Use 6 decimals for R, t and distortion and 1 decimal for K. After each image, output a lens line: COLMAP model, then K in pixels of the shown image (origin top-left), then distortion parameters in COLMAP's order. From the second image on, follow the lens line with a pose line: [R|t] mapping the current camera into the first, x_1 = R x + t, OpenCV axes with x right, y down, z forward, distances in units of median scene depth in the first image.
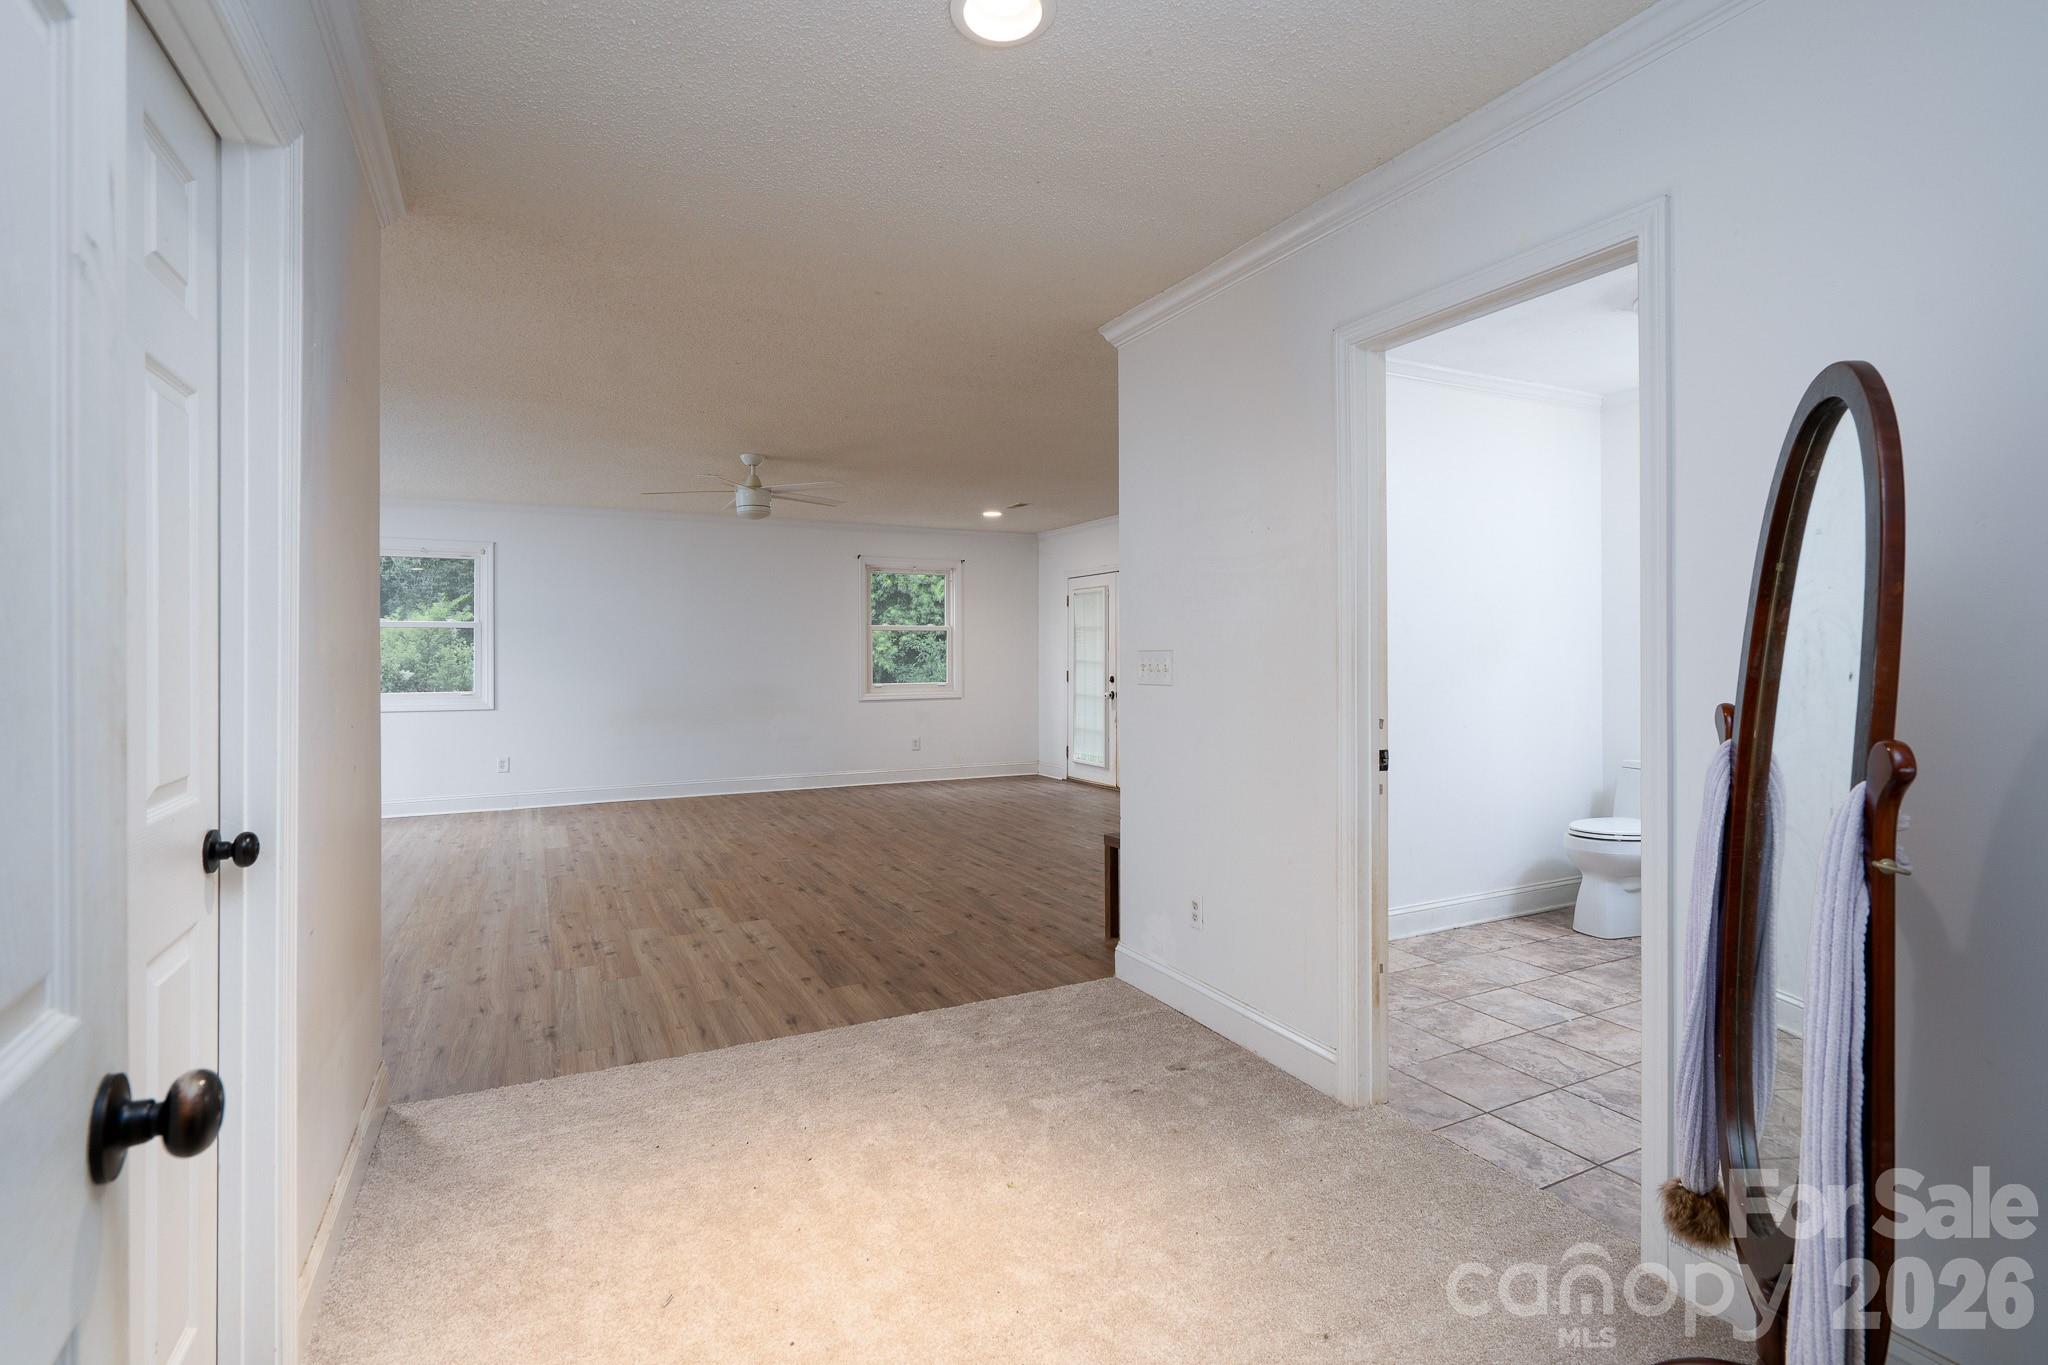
lens RADIAL K [[950.6, 0, 1028.8], [0, 950.6, 653.0], [0, 0, 1]] dist [-0.000276, 0.000109]
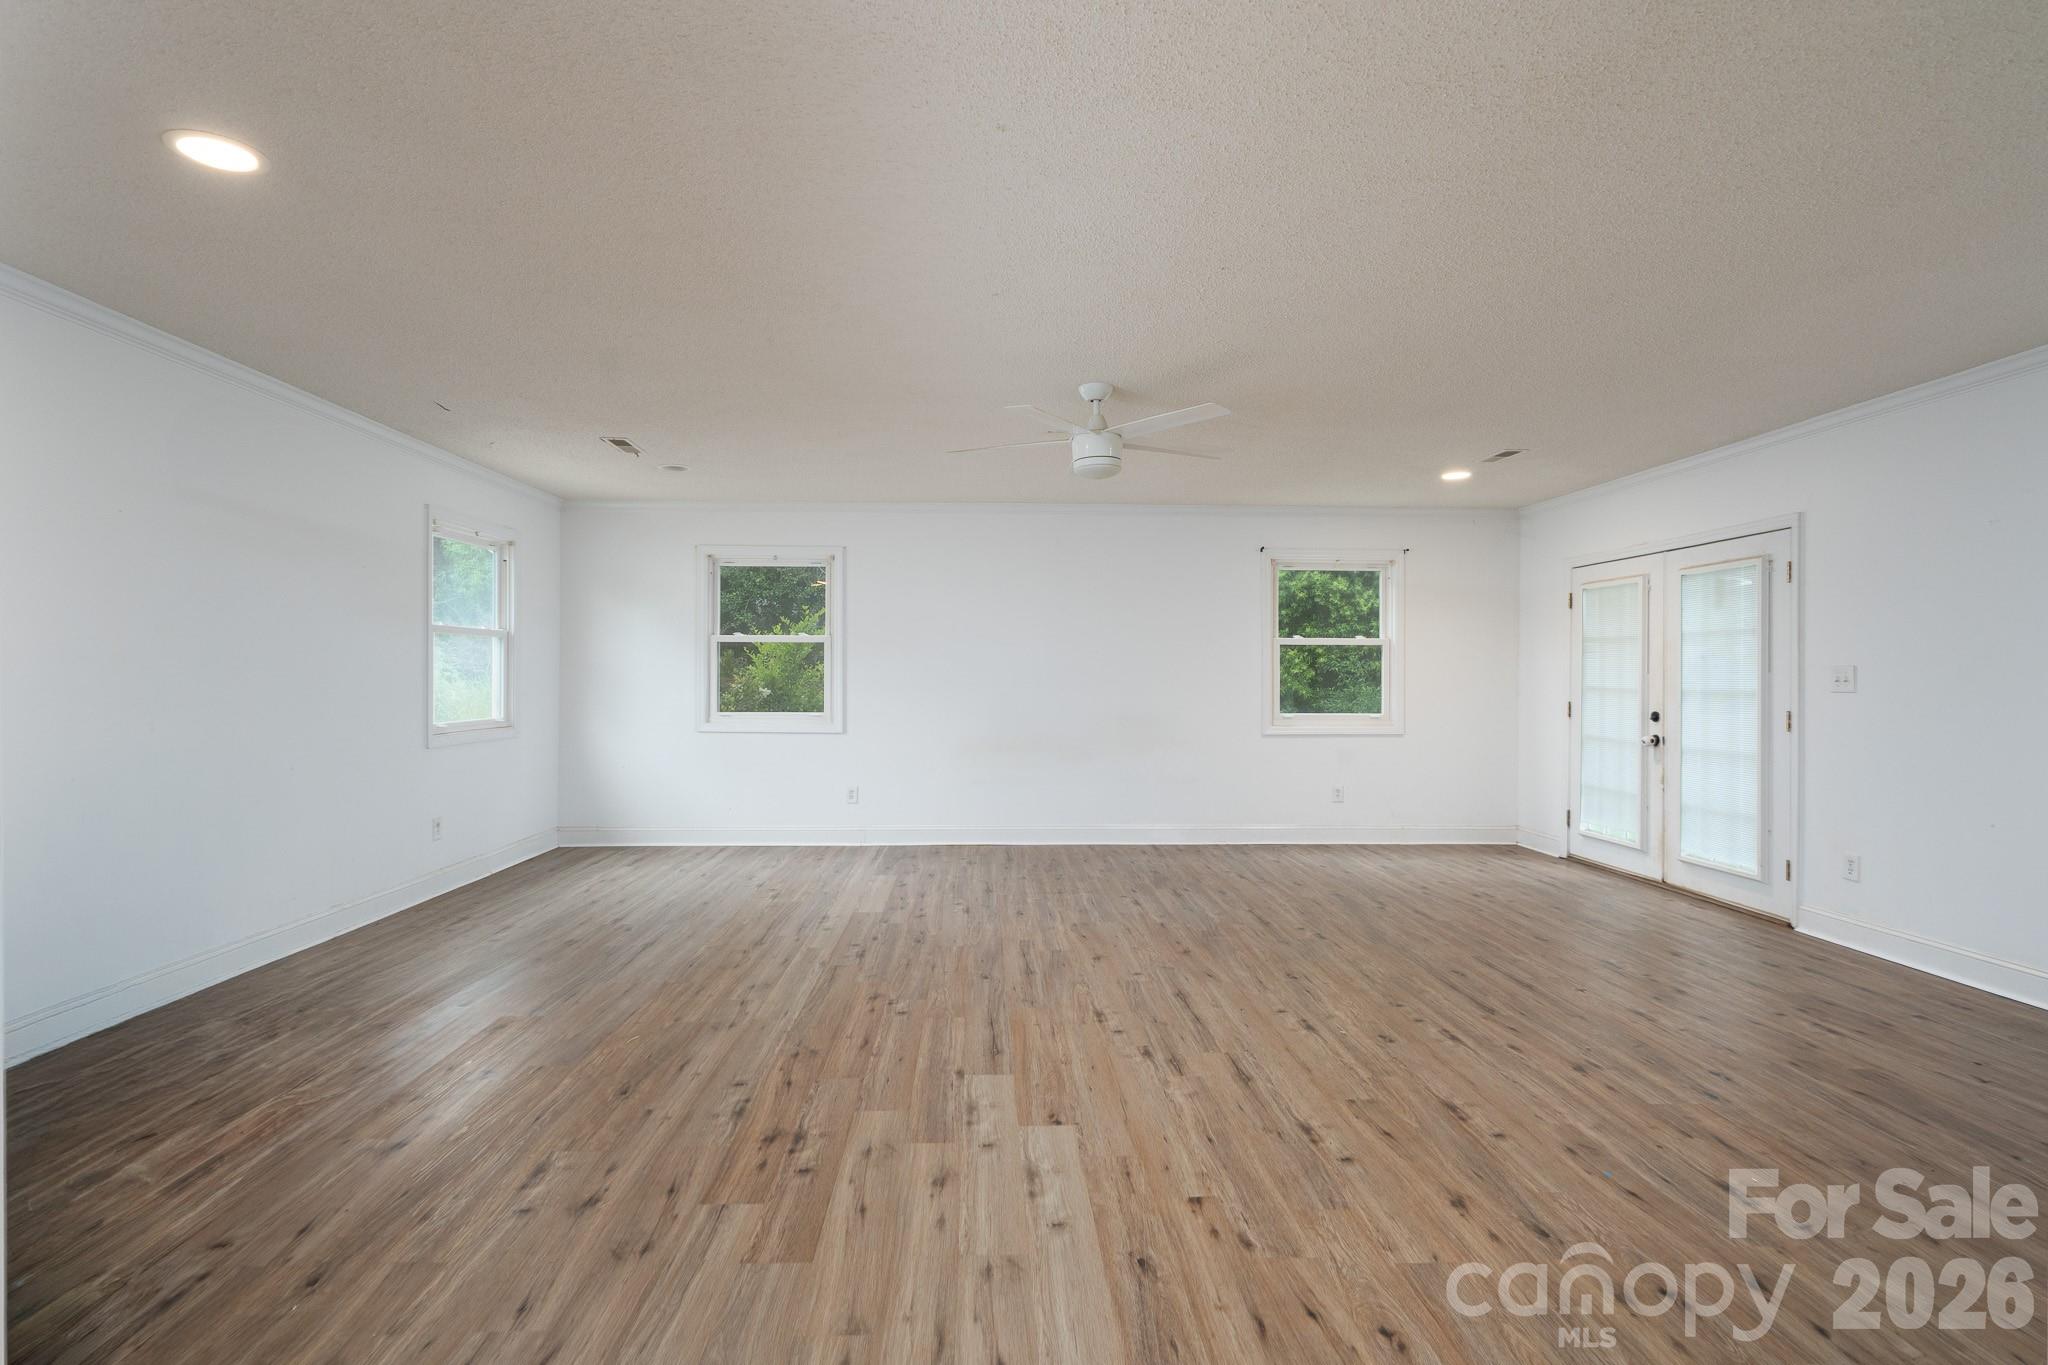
lens RADIAL K [[947.1, 0, 992.5], [0, 947.1, 682.4], [0, 0, 1]] dist [-0.001527, 0.000730]
pose [[0.894076, 0.011378, -0.447771, -0.031484], [-0.007748, 0.999921, 0.009939, 0.001383], [0.447848, -0.005416, 0.894093, 0.227033]]
